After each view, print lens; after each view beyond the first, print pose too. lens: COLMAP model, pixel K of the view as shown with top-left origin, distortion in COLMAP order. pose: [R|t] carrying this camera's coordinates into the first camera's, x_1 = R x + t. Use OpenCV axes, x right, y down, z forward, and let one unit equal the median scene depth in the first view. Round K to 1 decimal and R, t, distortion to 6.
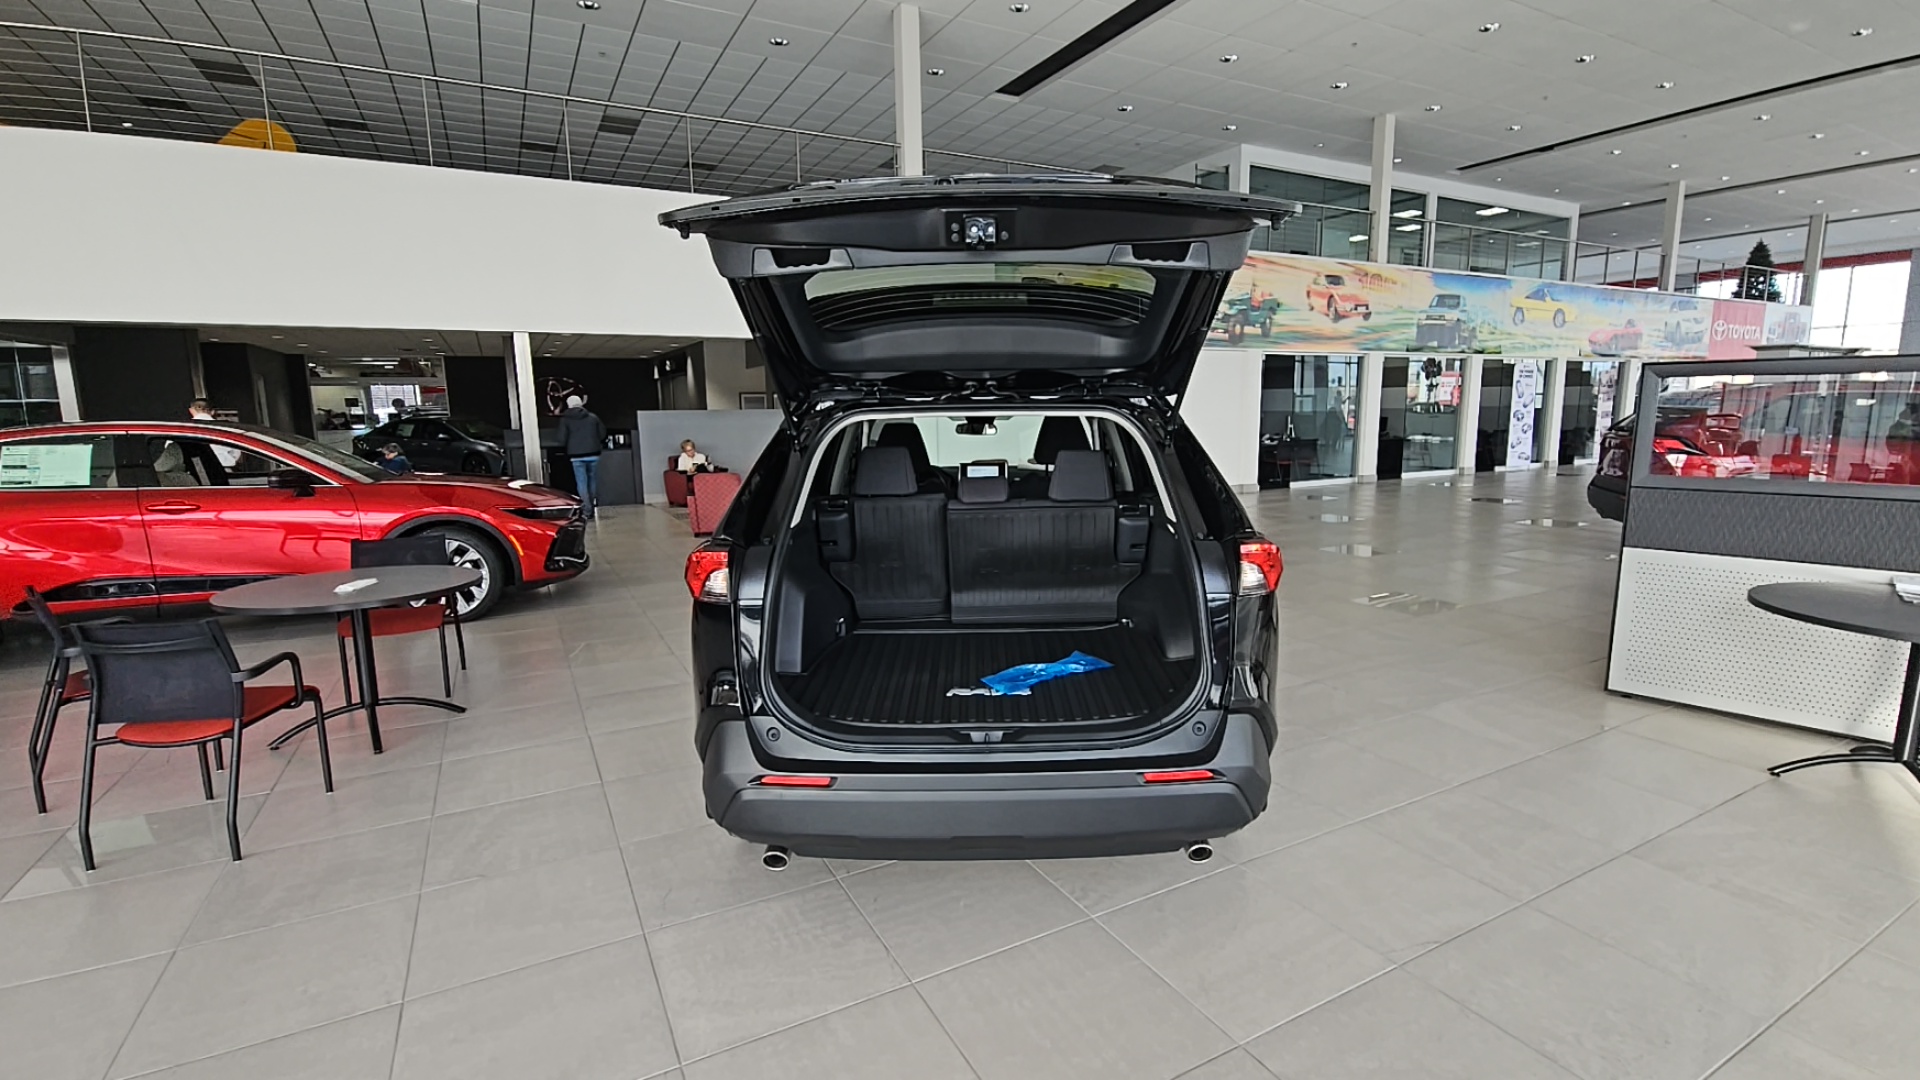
lens RADIAL K [[858.4, 0, 978.8], [0, 858.4, 535.8], [0, 0, 1]] dist [0.007705, -0.004775]
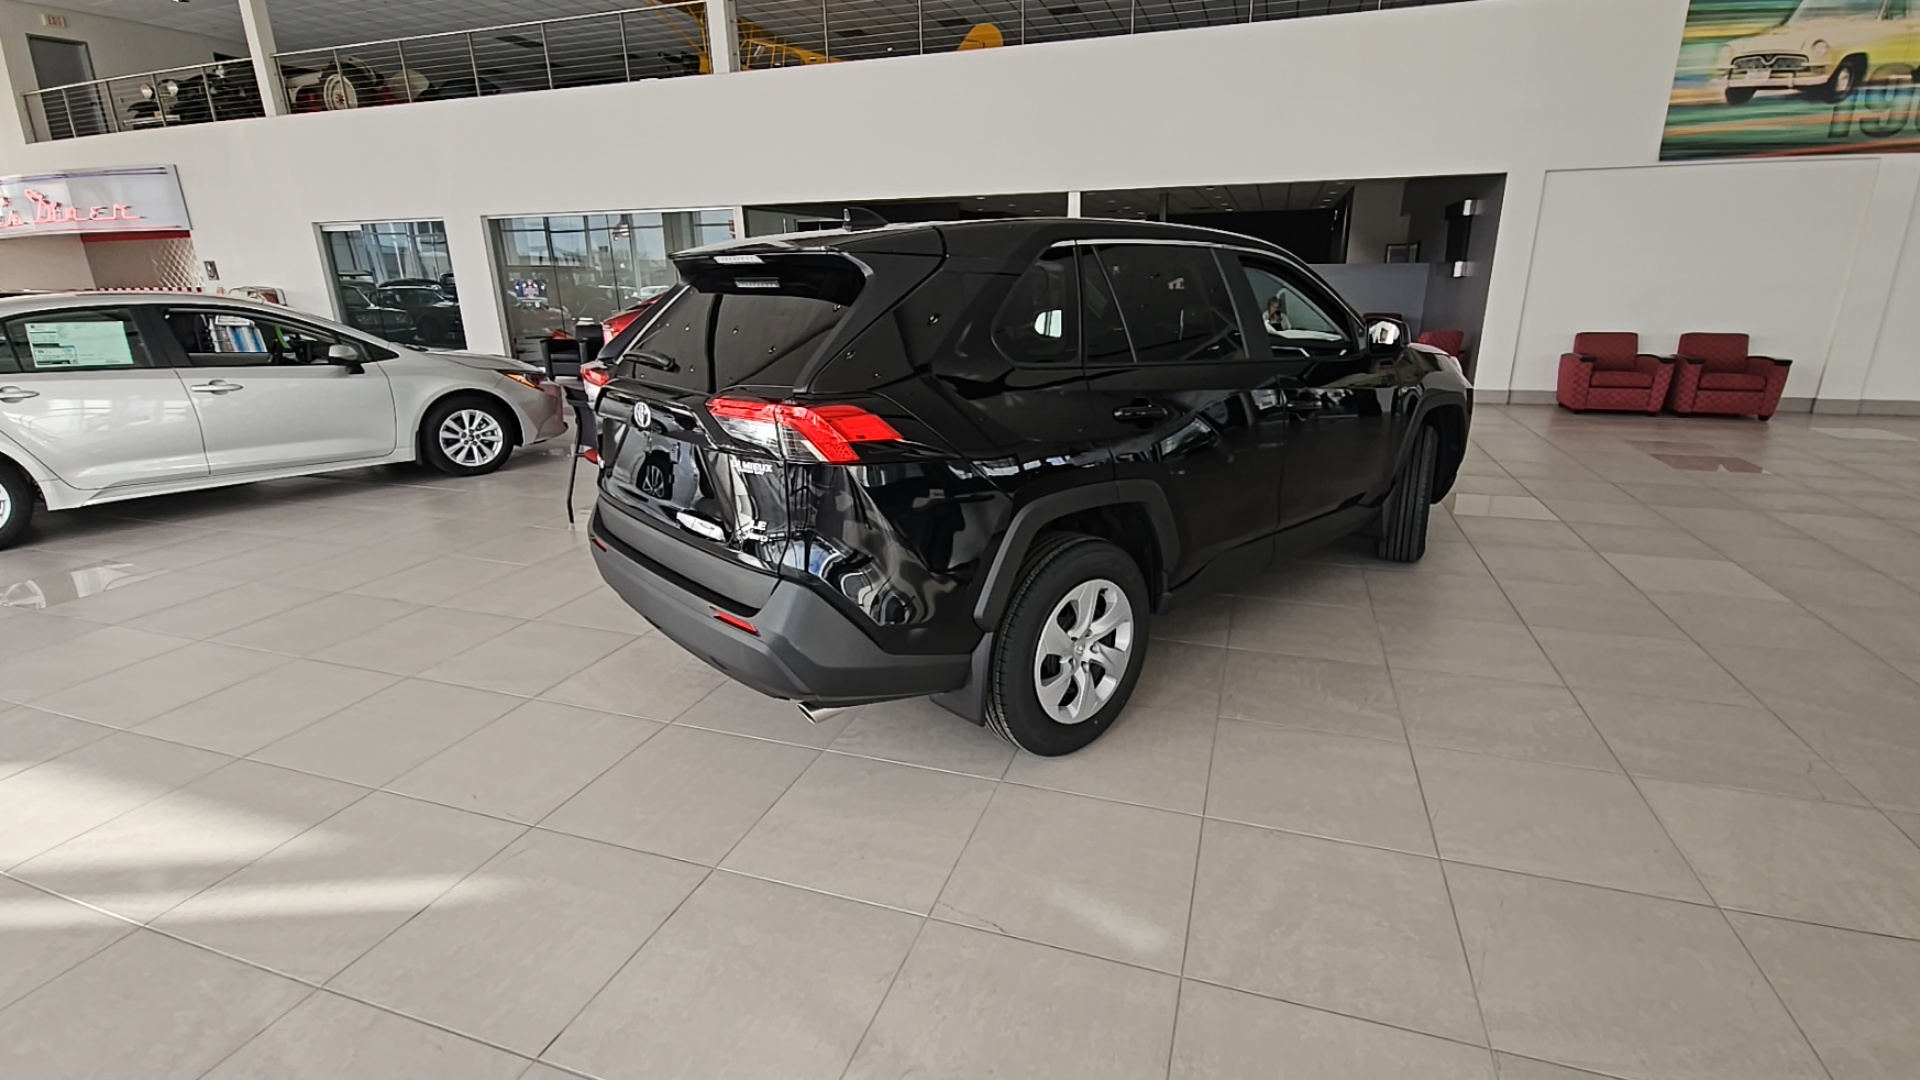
lens RADIAL K [[865.7, 0, 993.2], [0, 865.7, 543.8], [0, 0, 1]] dist [0.004130, -0.008227]
pose [[0.676397, 0.224098, -0.701617, 0.448555], [-0.105538, 0.972248, 0.208794, -0.024756], [0.728936, -0.067181, 0.681277, 0.200897]]
